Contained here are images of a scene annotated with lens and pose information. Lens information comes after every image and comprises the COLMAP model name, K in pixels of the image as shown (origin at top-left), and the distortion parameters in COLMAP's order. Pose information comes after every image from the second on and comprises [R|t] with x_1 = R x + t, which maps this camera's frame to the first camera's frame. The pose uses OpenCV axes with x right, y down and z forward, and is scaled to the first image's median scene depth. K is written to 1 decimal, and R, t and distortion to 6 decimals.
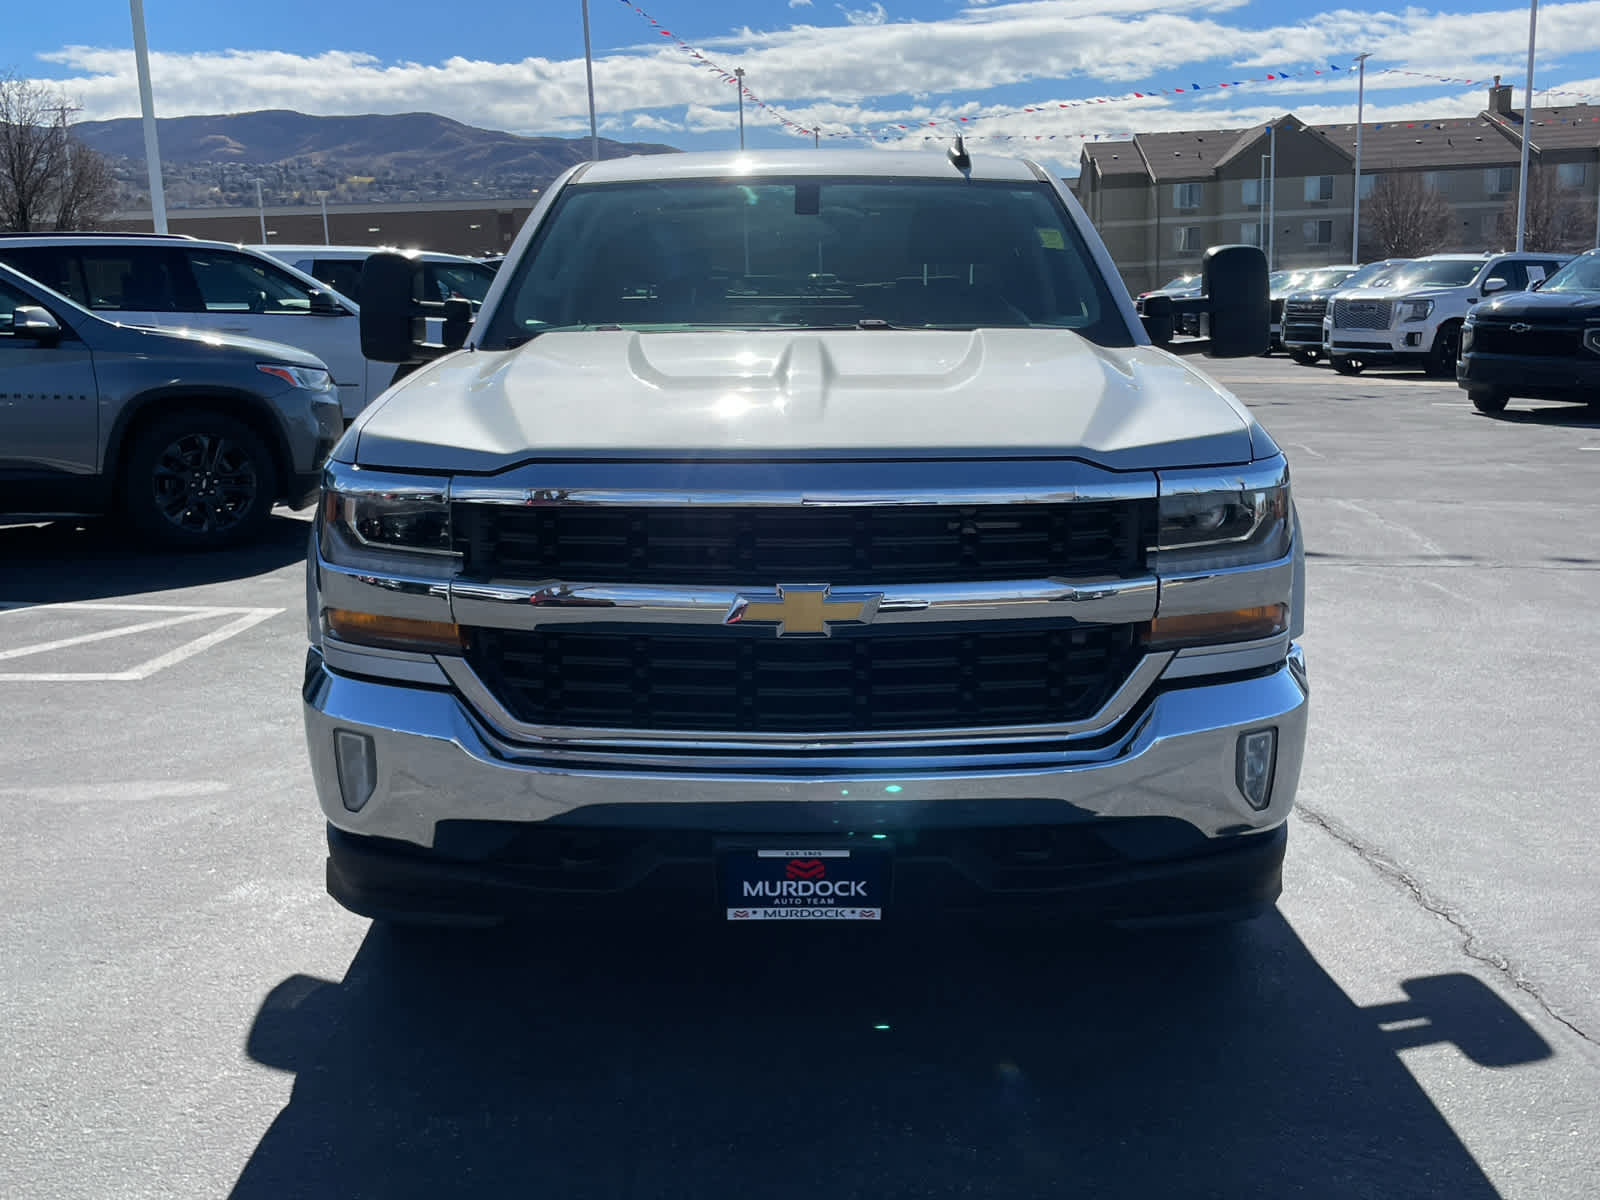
lens RADIAL K [[1651.4, 0, 801.8], [0, 1651.4, 608.8], [0, 0, 1]] dist [0.096067, -0.137953]
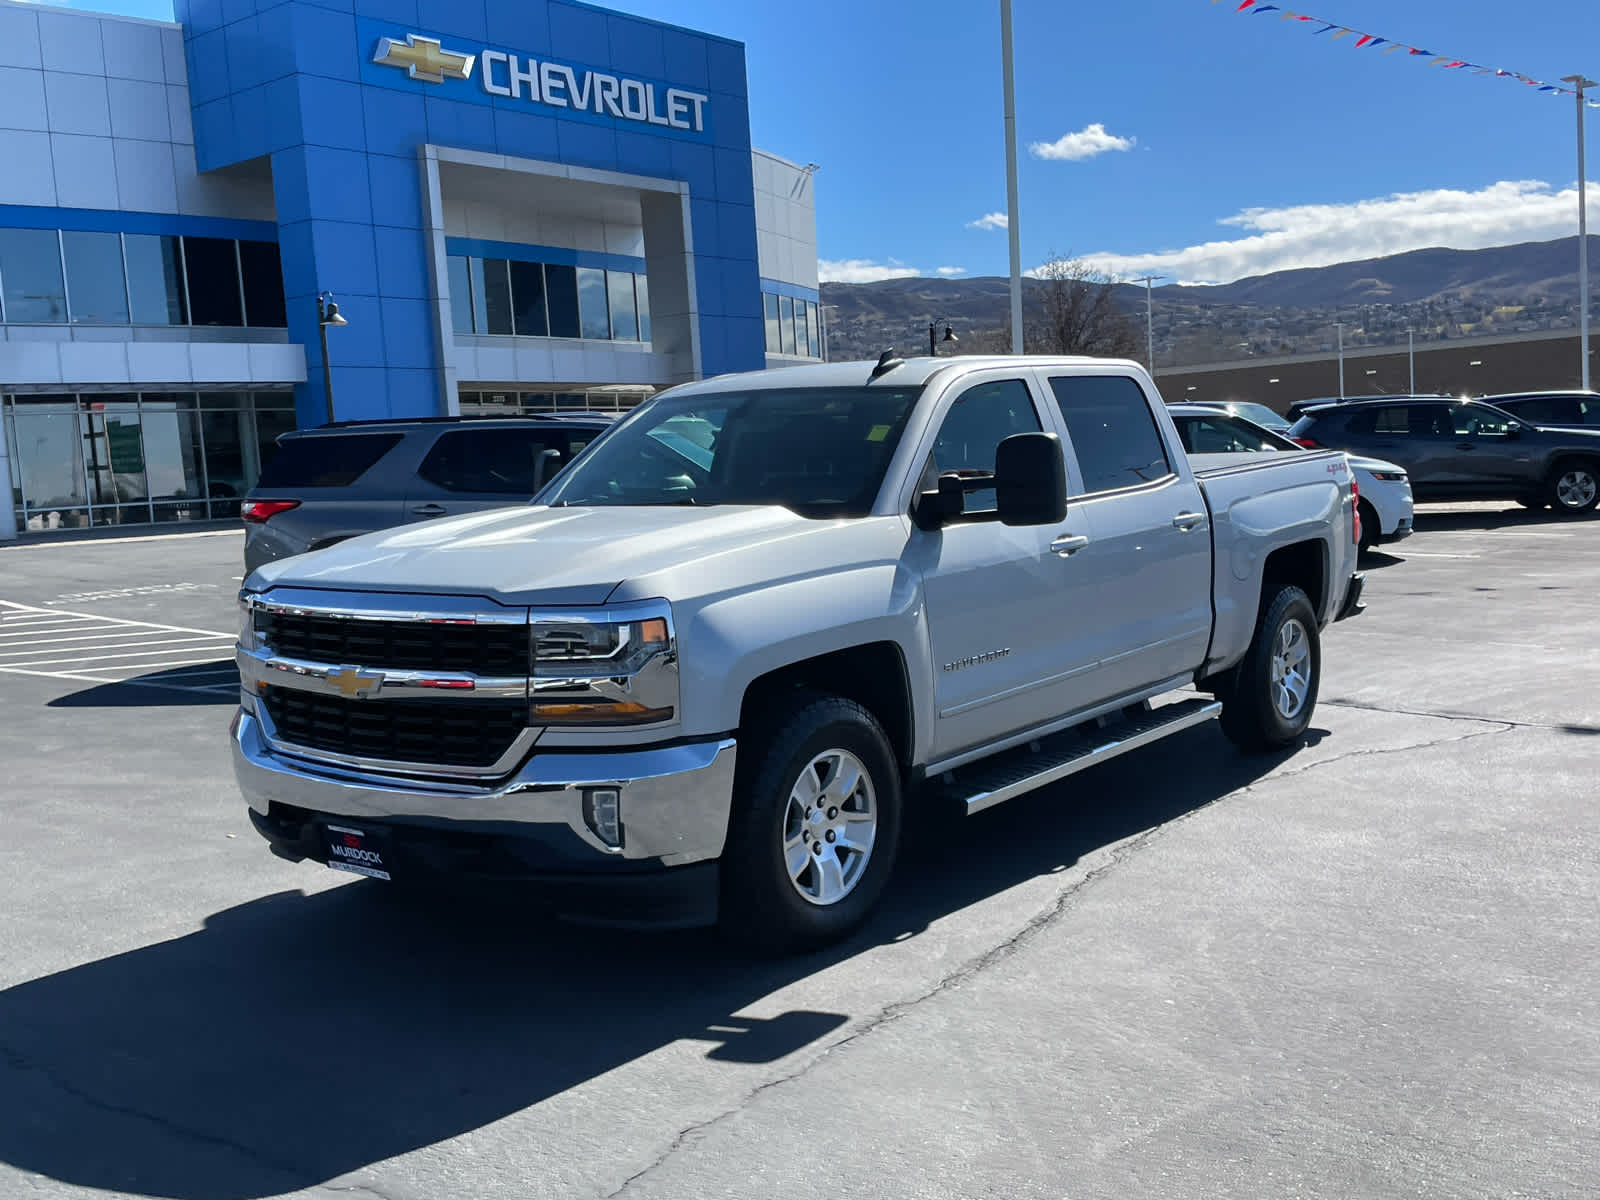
lens RADIAL K [[1641.7, 0, 801.6], [0, 1641.7, 606.7], [0, 0, 1]] dist [0.113570, -0.193188]
pose [[0.790663, 0.038510, -0.611039, 1.252394], [-0.087288, 0.994915, -0.050245, -0.027330], [0.605997, 0.093063, 0.790004, -0.040443]]
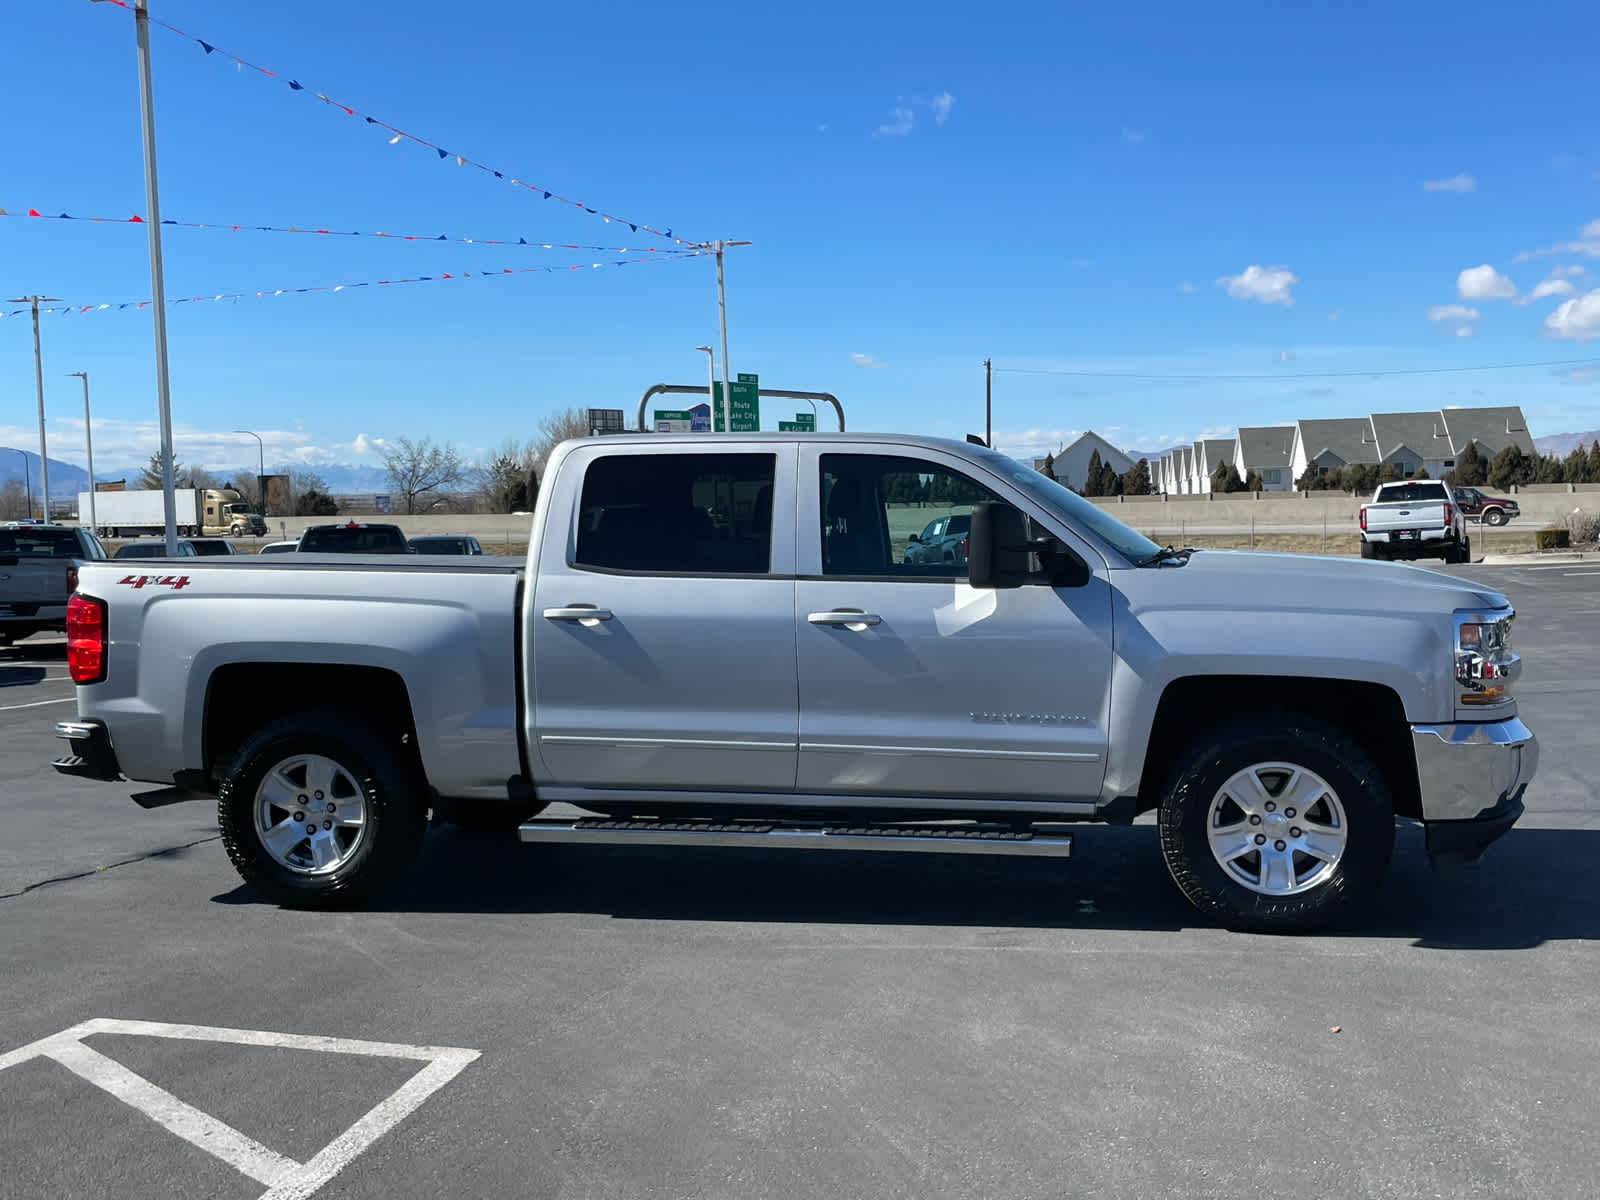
lens RADIAL K [[1651.4, 0, 801.8], [0, 1651.4, 608.8], [0, 0, 1]] dist [0.096067, -0.137953]
pose [[0.171617, -0.039608, 0.984367, -2.242952], [0.201408, 0.979498, 0.004299, -0.251695], [-0.964356, 0.197521, 0.176076, 1.396004]]
